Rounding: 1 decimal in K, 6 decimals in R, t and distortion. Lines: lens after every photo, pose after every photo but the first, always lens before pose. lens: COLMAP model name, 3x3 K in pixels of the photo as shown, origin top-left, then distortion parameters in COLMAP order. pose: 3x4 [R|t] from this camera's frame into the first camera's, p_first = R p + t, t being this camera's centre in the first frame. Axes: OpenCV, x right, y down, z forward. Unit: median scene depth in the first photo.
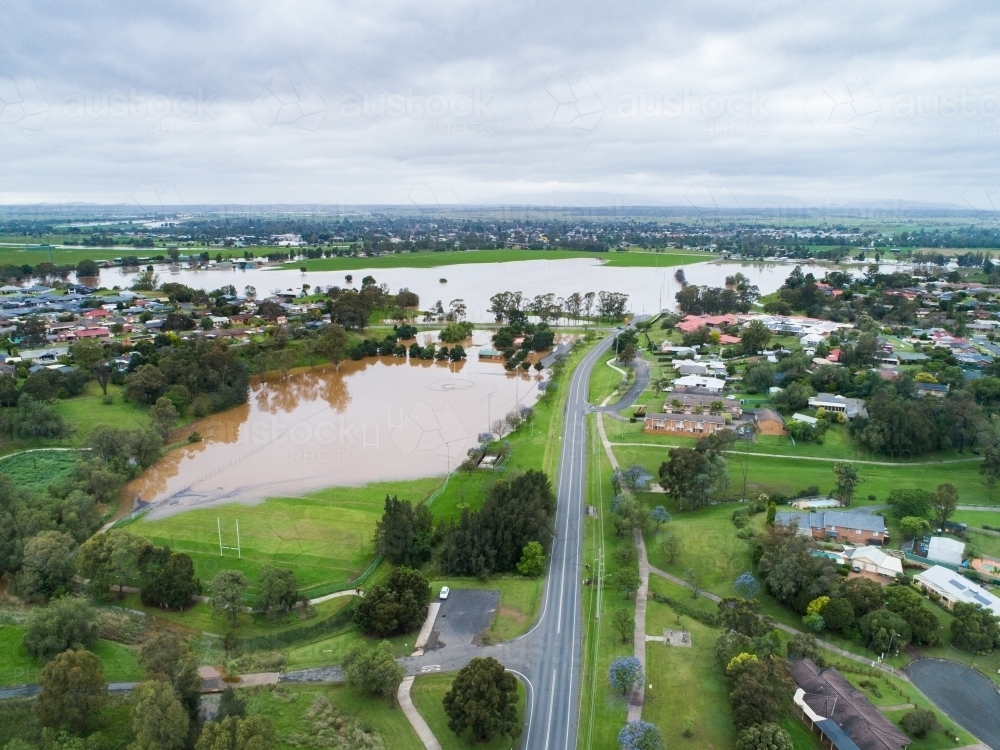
lens RADIAL K [[774.3, 0, 500.0], [0, 774.3, 375.0], [0, 0, 1]] dist [-0.025887, 0.007370]
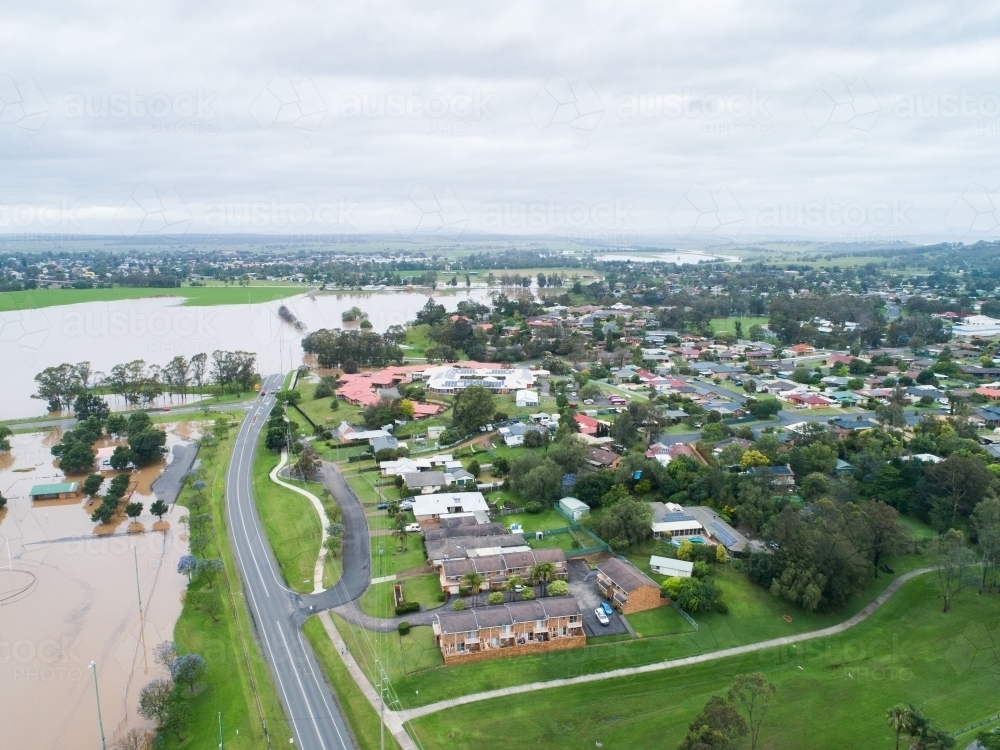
lens RADIAL K [[774.3, 0, 500.0], [0, 774.3, 375.0], [0, 0, 1]] dist [-0.025887, 0.007370]
pose [[0.850303, -0.098514, 0.516991, -0.006610], [0.116025, 0.993245, -0.001562, -0.026652], [-0.513345, 0.061312, 0.855989, 0.130039]]
